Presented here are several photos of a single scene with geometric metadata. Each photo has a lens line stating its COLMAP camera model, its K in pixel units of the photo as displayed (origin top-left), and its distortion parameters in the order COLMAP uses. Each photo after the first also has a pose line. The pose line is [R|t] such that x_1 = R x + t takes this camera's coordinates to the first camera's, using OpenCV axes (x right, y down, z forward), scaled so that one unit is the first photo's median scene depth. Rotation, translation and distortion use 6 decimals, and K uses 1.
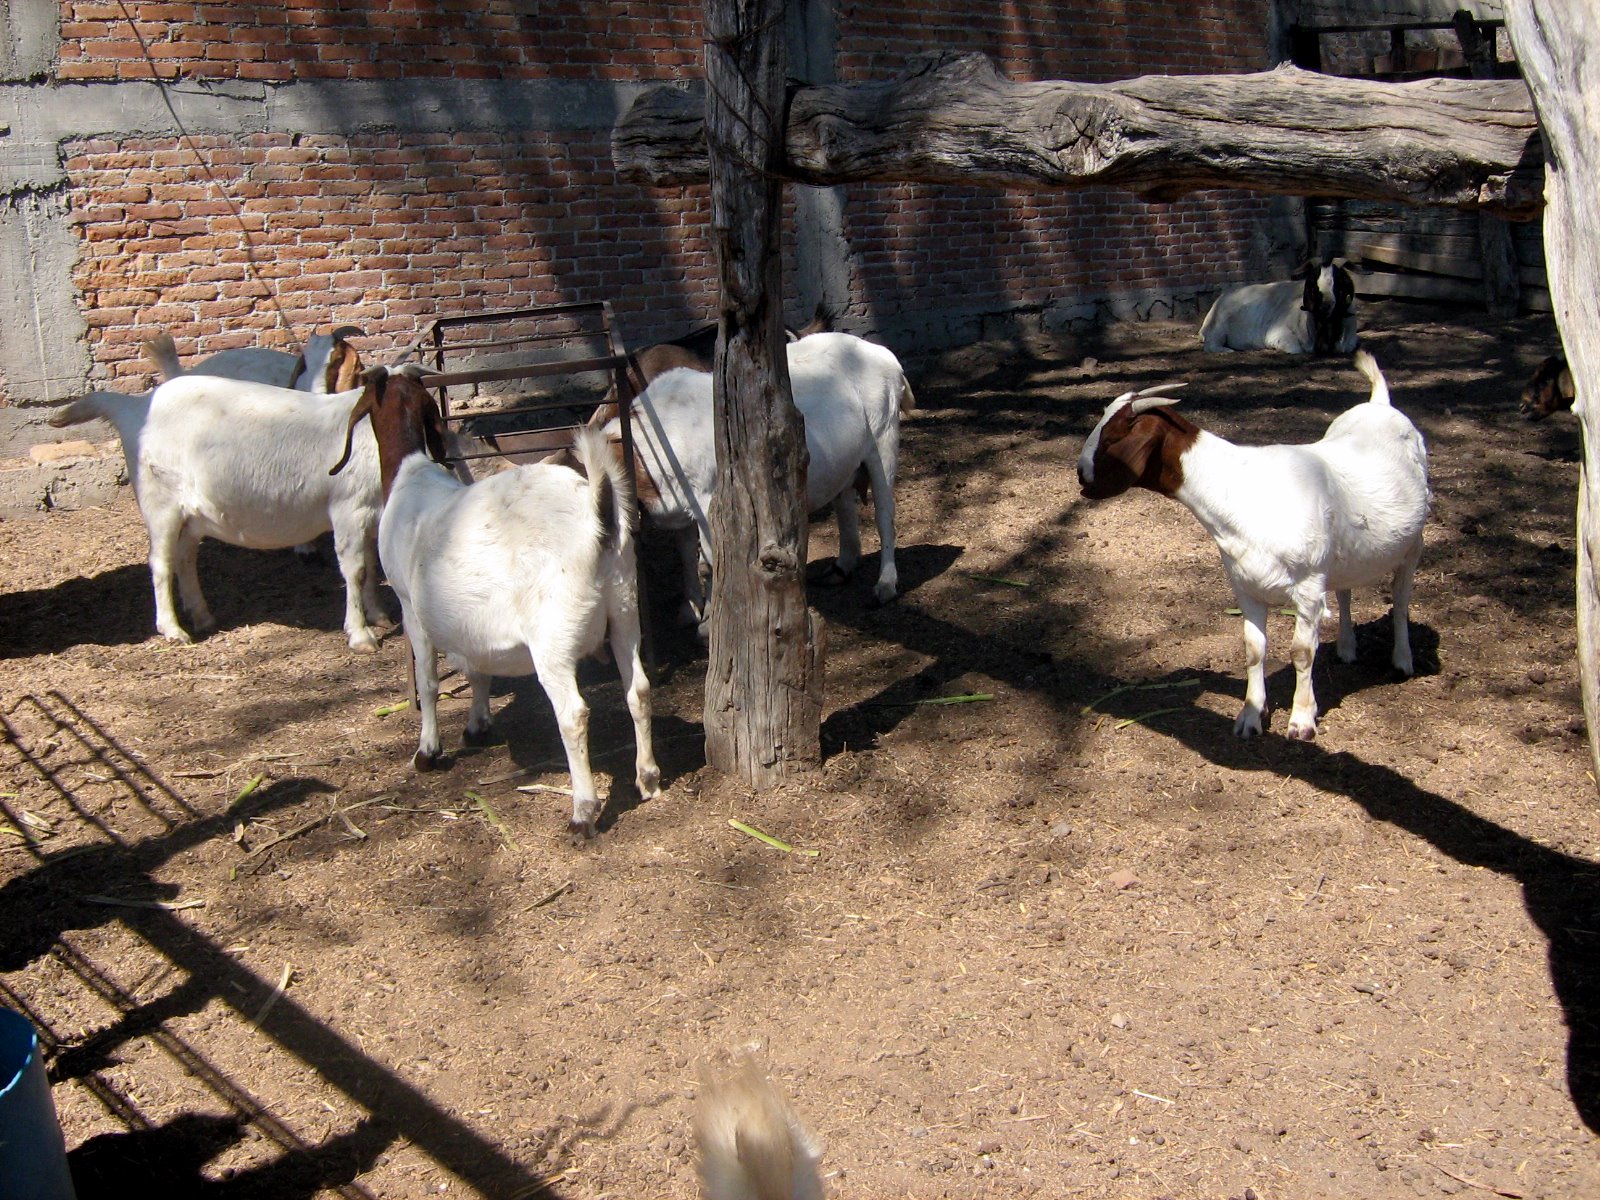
lens RADIAL K [[1843.9, 0, 800.0], [0, 1843.9, 600.0], [0, 0, 1]] dist [-0.109274, 0.050099]
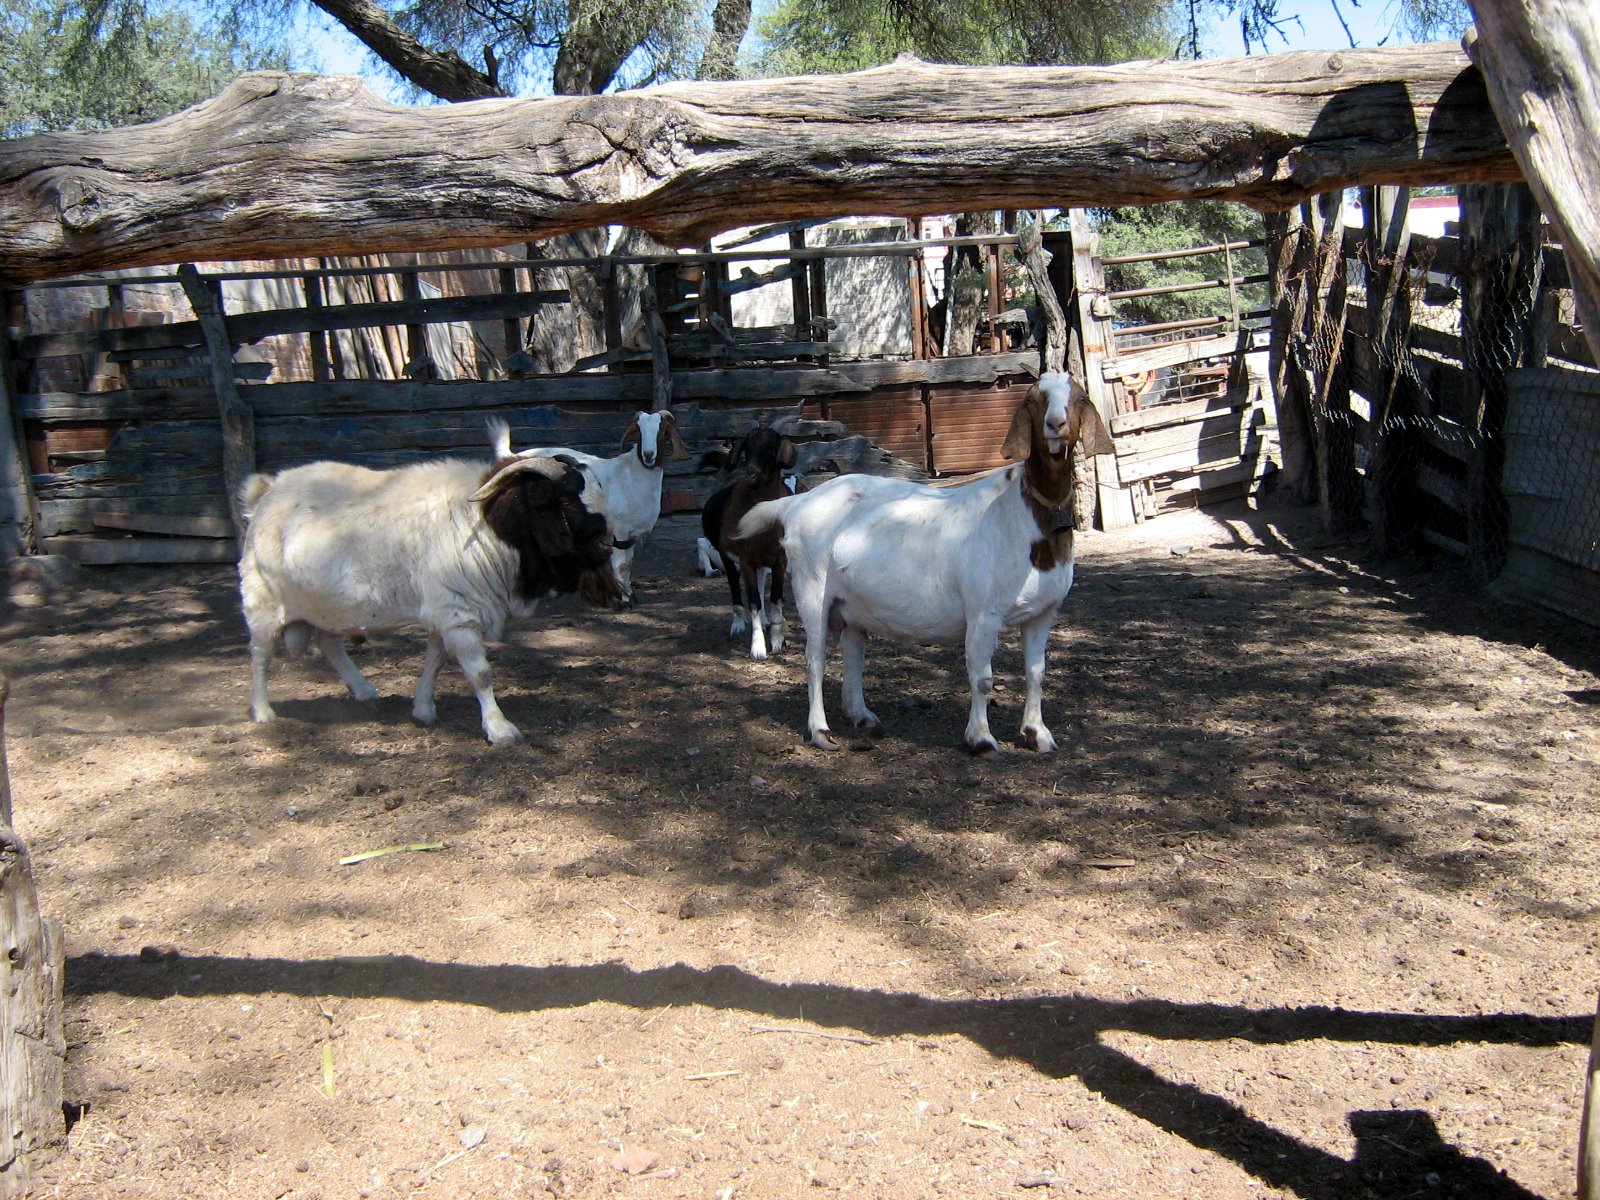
lens RADIAL K [[1843.9, 0, 800.0], [0, 1843.9, 600.0], [0, 0, 1]] dist [-0.109274, 0.050099]
pose [[0.710149, -0.078020, 0.699715, -0.347129], [0.197836, 0.975911, -0.091970, 0.012388], [-0.675684, 0.203741, 0.708478, 0.466180]]
